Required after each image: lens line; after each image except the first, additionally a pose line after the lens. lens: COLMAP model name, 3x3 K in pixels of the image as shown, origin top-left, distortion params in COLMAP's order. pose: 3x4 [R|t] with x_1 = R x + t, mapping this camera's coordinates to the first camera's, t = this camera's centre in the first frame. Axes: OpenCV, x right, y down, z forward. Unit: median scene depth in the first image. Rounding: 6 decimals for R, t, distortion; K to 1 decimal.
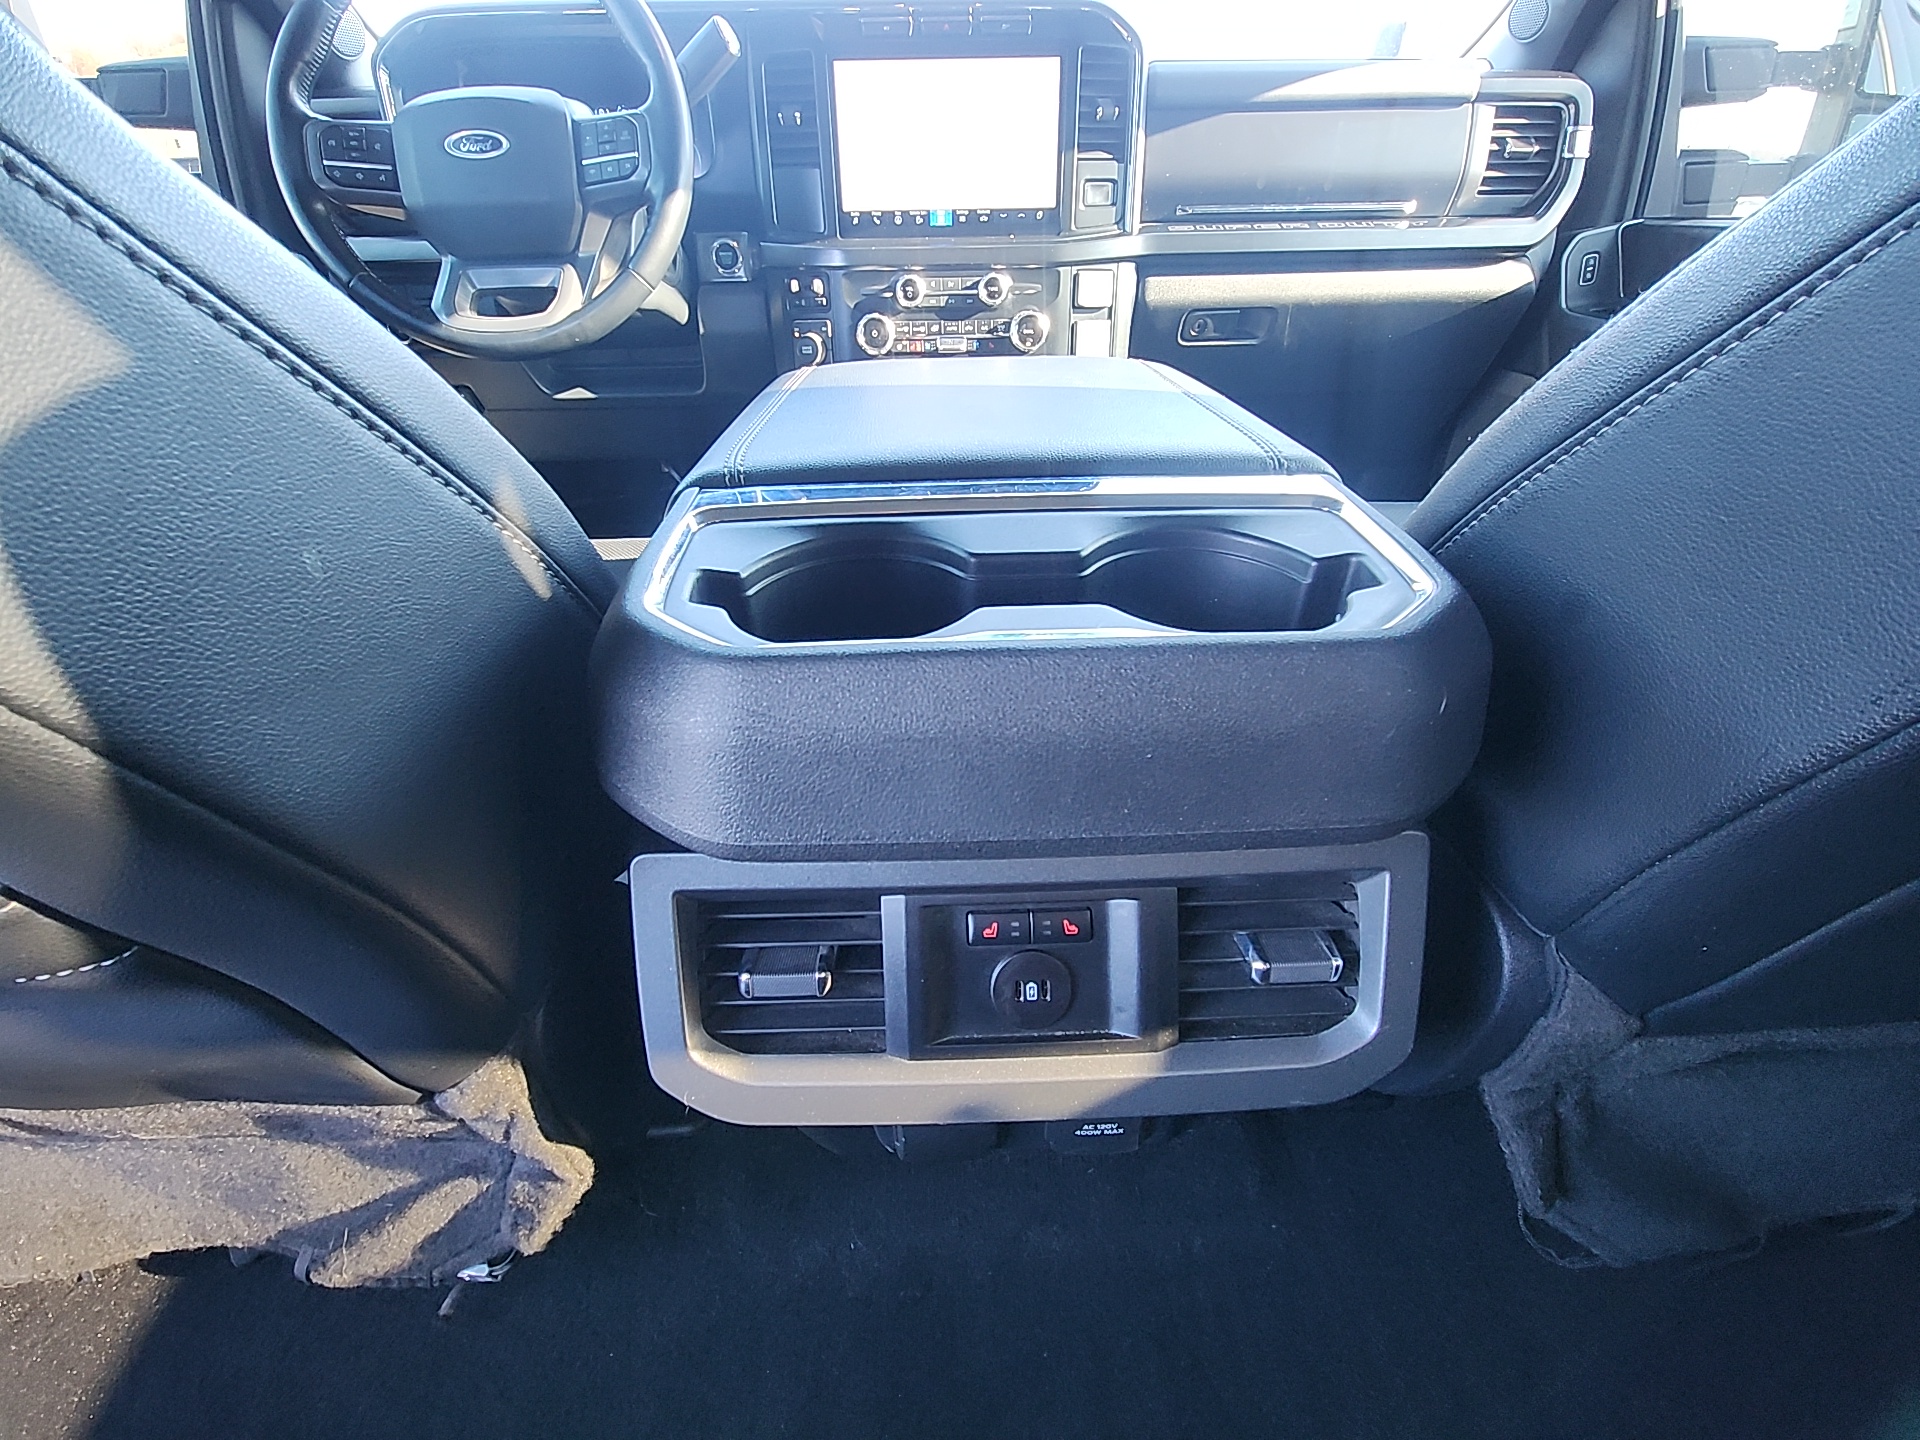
lens RADIAL K [[775.7, 0, 950.7], [0, 775.7, 703.1], [0, 0, 1]] dist [0.002711, -0.000300]
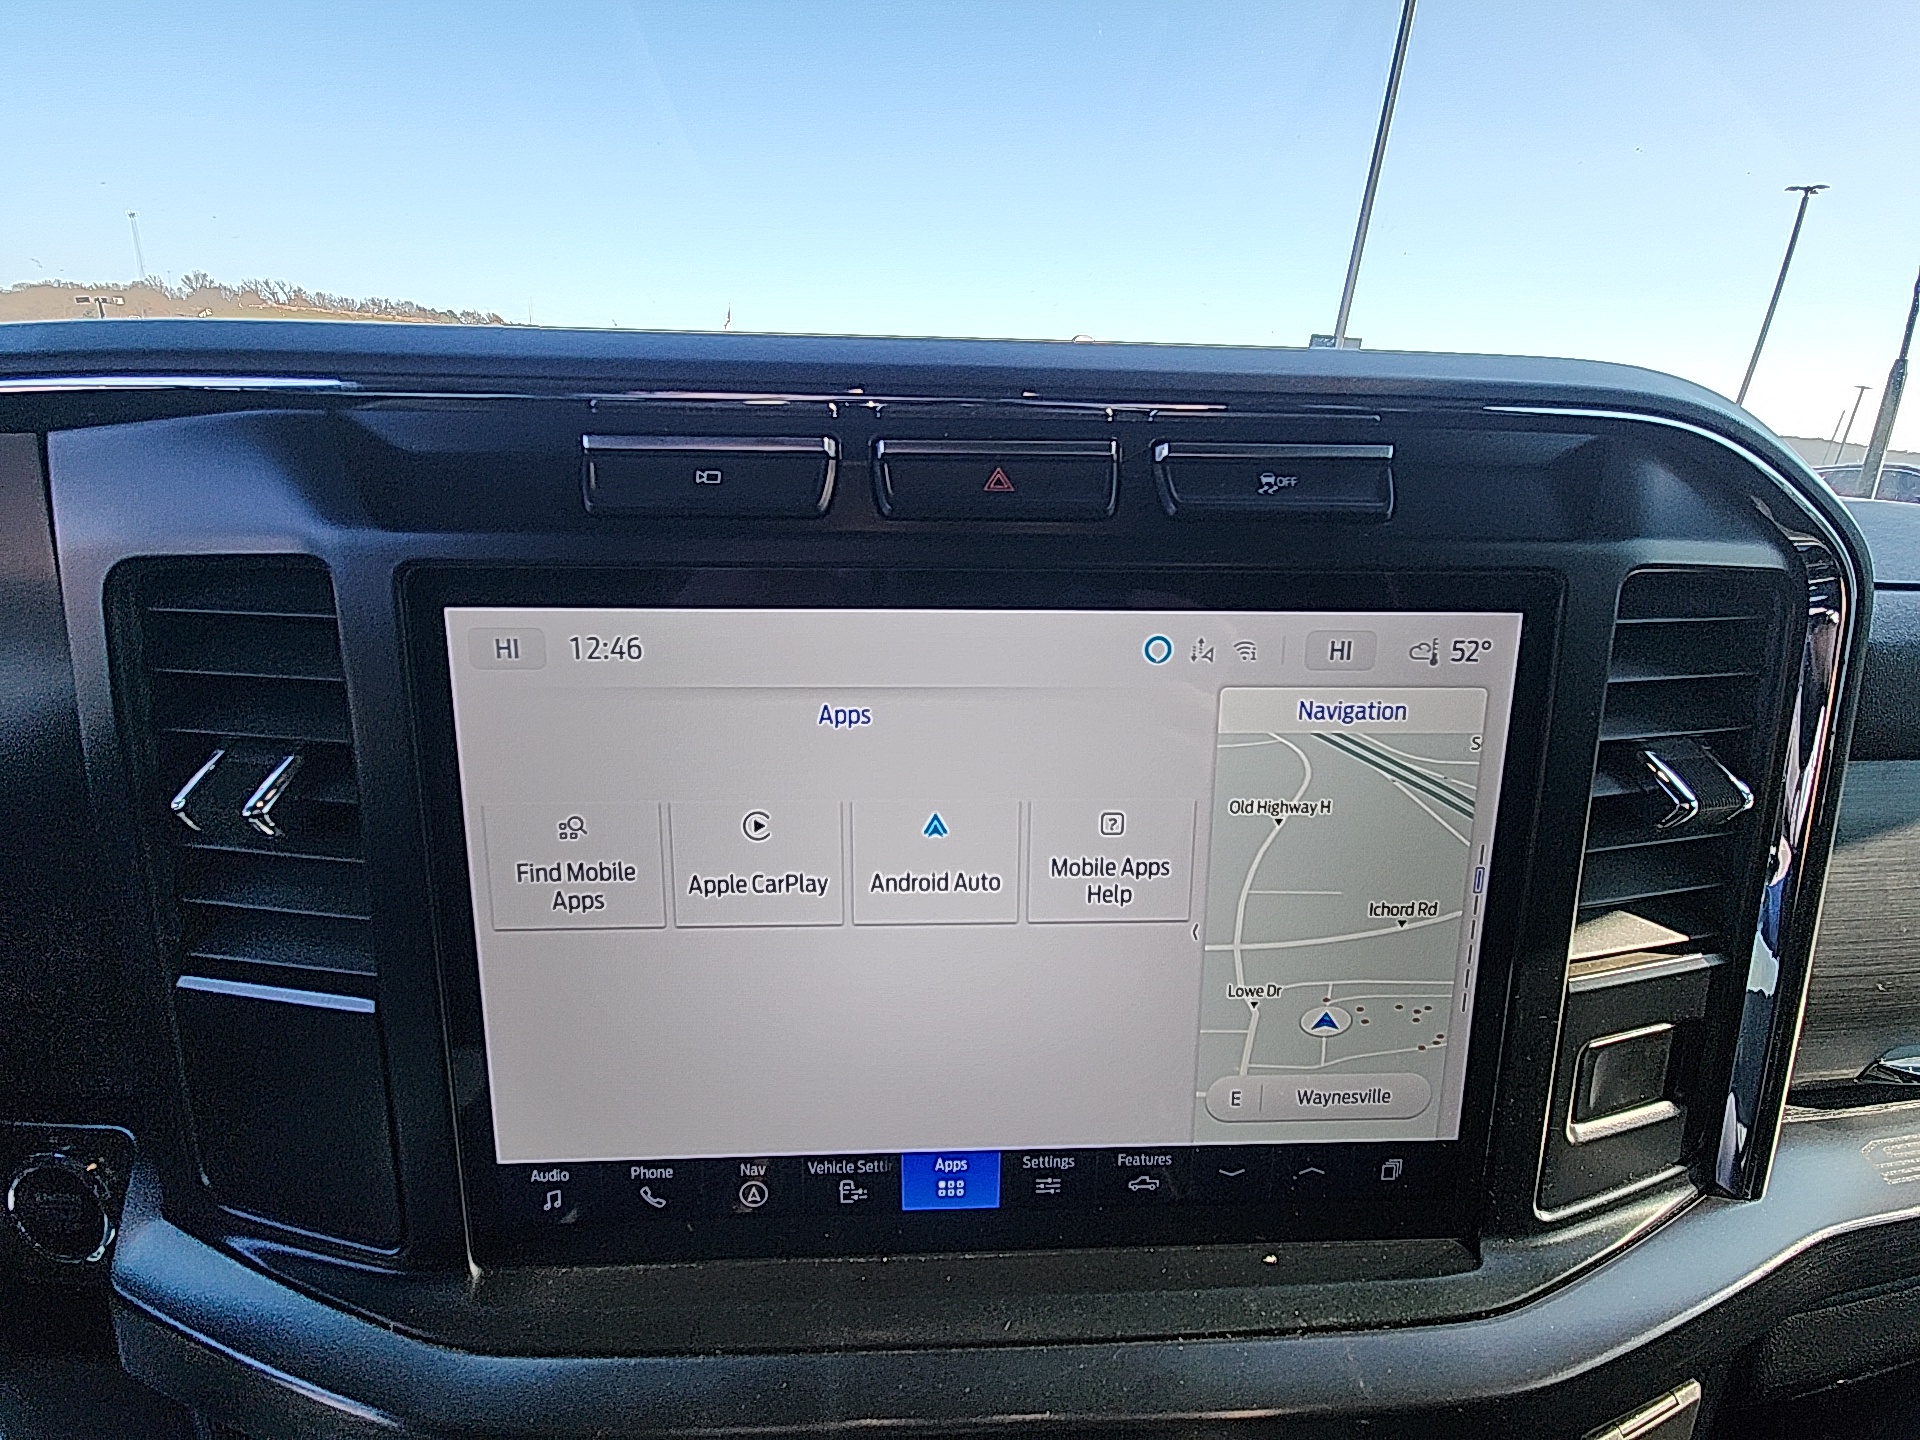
lens RADIAL K [[784.6, 0, 954.1], [0, 784.6, 701.2], [0, 0, 1]] dist [0.018771, -0.015946]
pose [[0.999358, 0.017522, 0.031240, -0.020760], [-0.008489, 0.963191, -0.268683, -0.694990], [-0.034798, 0.268245, 0.962722, 0.747129]]
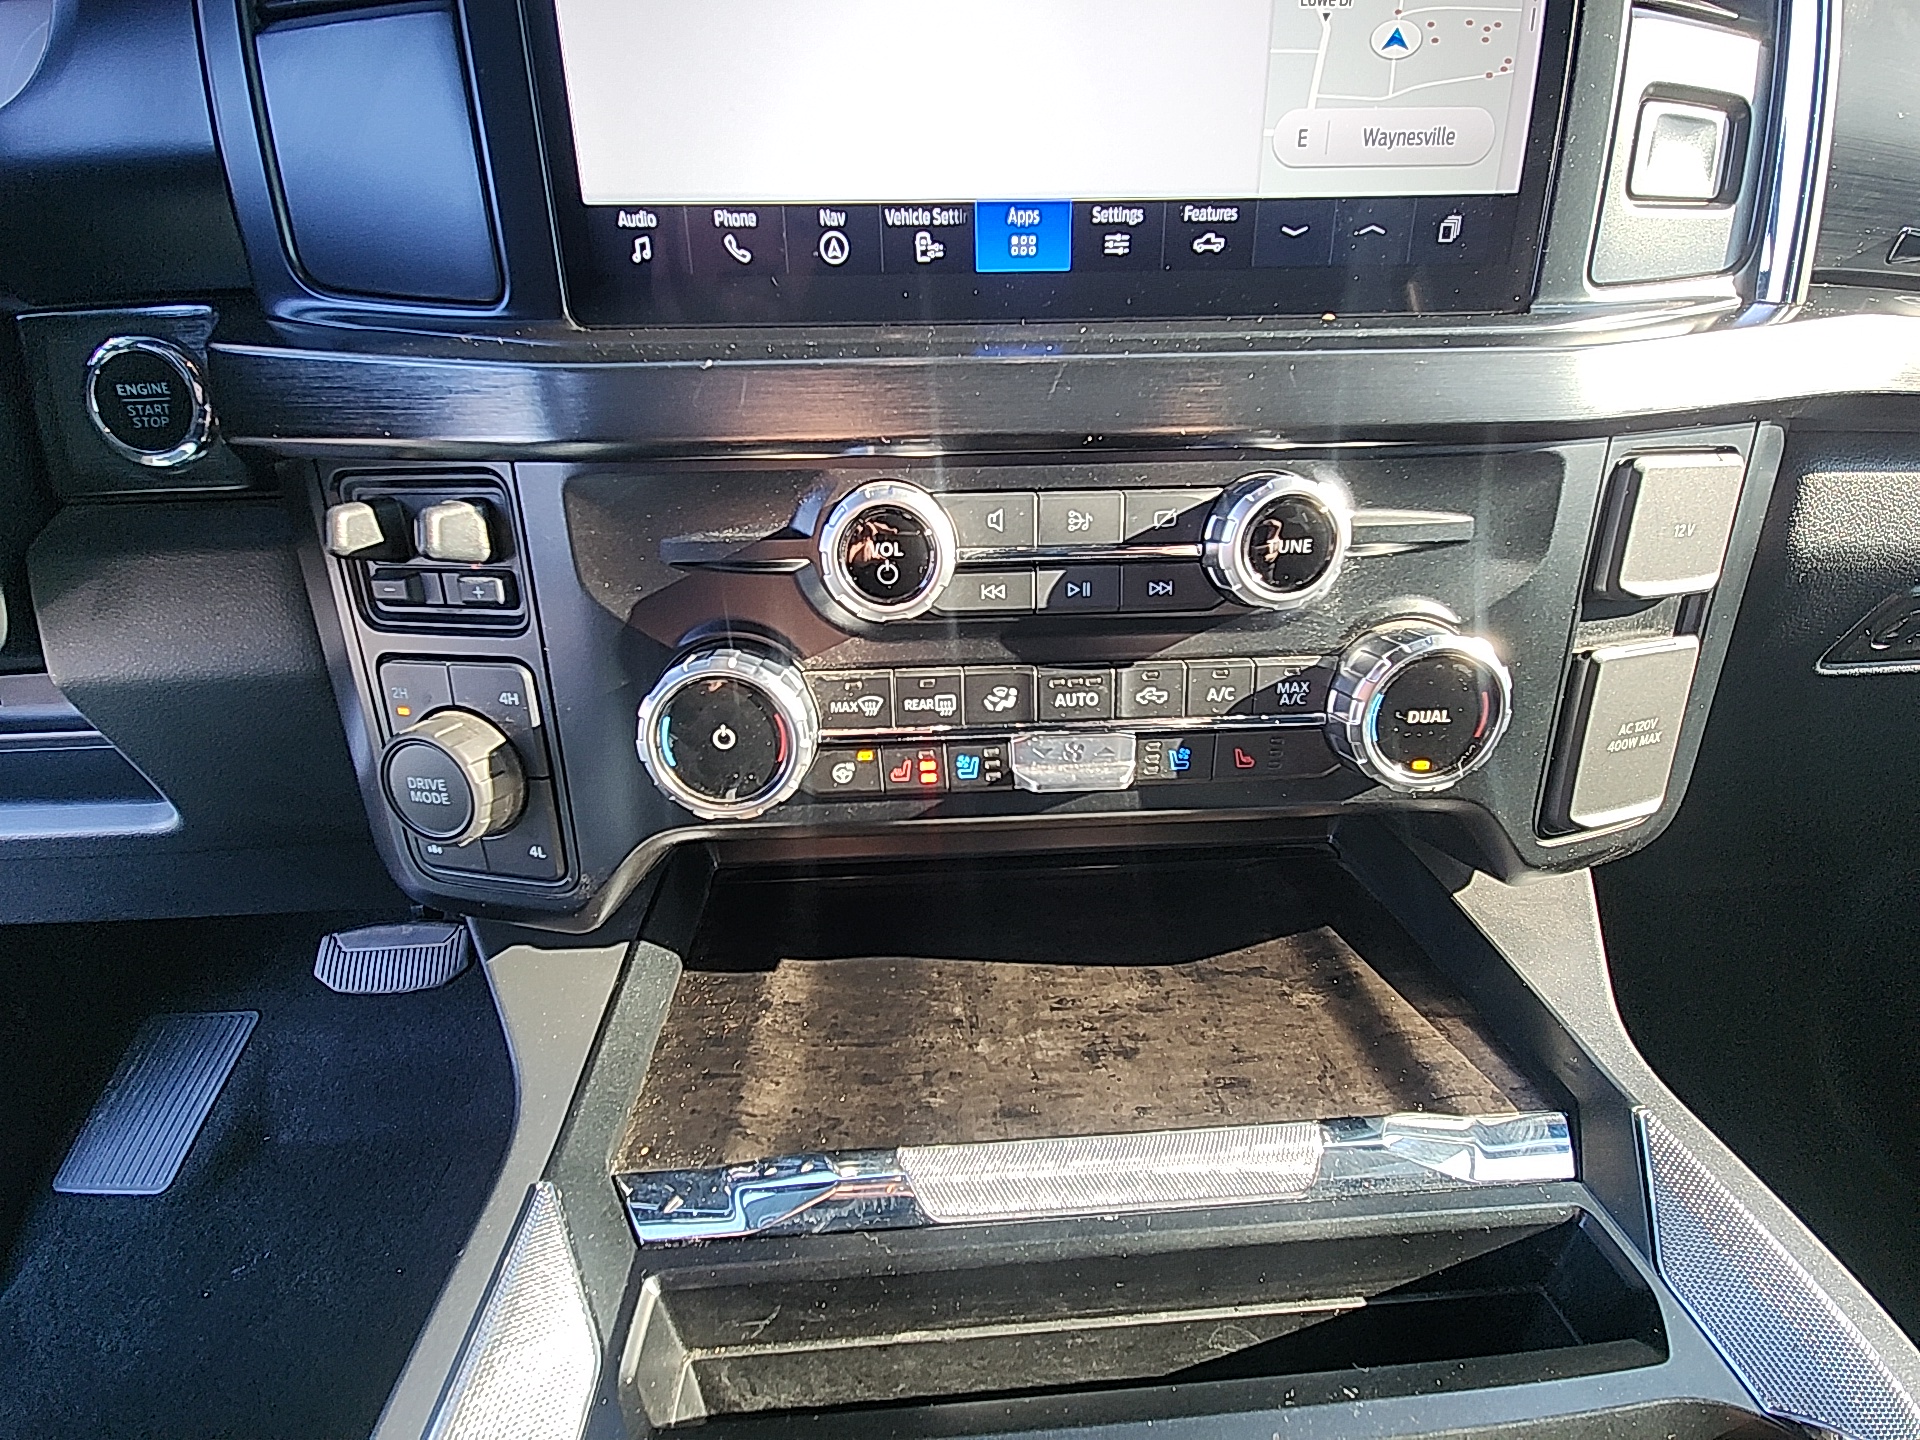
lens RADIAL K [[775.7, 0, 950.7], [0, 775.7, 703.1], [0, 0, 1]] dist [0.002711, -0.000300]
pose [[0.999470, -0.014366, 0.029228, -0.042115], [0.018290, 0.990156, -0.138765, -0.458442], [-0.026947, 0.139226, 0.989894, 0.792986]]
